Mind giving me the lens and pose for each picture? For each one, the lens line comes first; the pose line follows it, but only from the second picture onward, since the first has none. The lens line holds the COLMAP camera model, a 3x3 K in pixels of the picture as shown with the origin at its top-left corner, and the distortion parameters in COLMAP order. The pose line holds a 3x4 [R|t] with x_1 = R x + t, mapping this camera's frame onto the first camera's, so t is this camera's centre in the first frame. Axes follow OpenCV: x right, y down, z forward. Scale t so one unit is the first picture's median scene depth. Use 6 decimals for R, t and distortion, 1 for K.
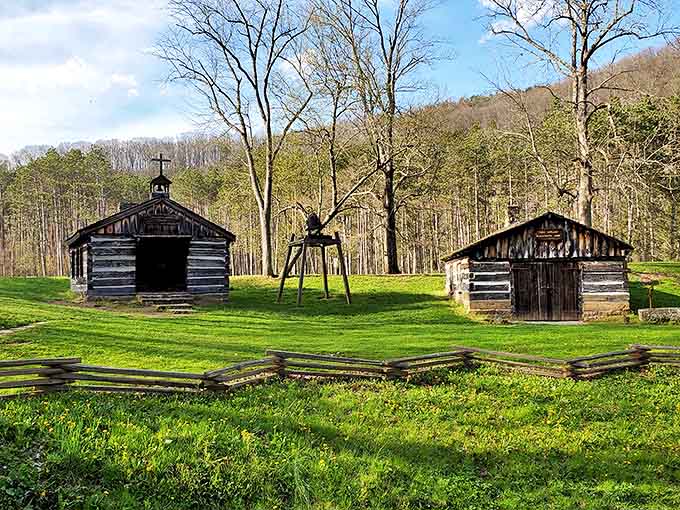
lens RADIAL K [[514.6, 0, 339.9], [0, 514.6, 255.6], [0, 0, 1]] dist [0.000489, 0.000516]
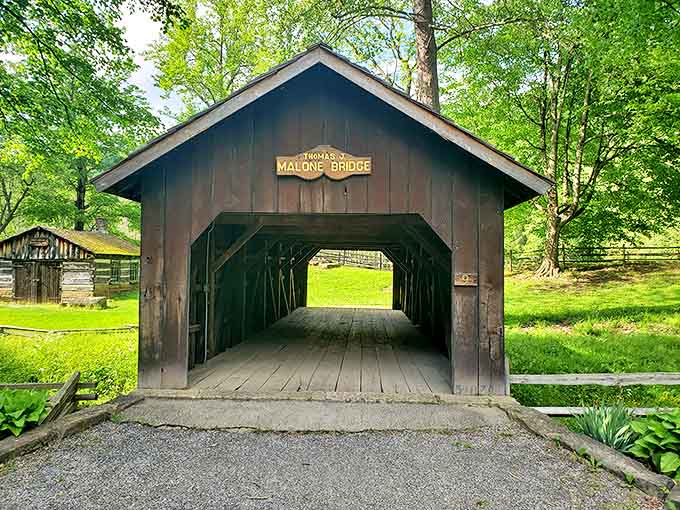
lens RADIAL K [[515.1, 0, 340.0], [0, 515.1, 255.9], [0, 0, 1]] dist [-0.000737, 0.000058]
pose [[0.570601, 0.011941, 0.821141, -0.260813], [-0.003753, 0.999922, -0.011933, 0.009477], [-0.821219, 0.003728, 0.570601, -0.439723]]
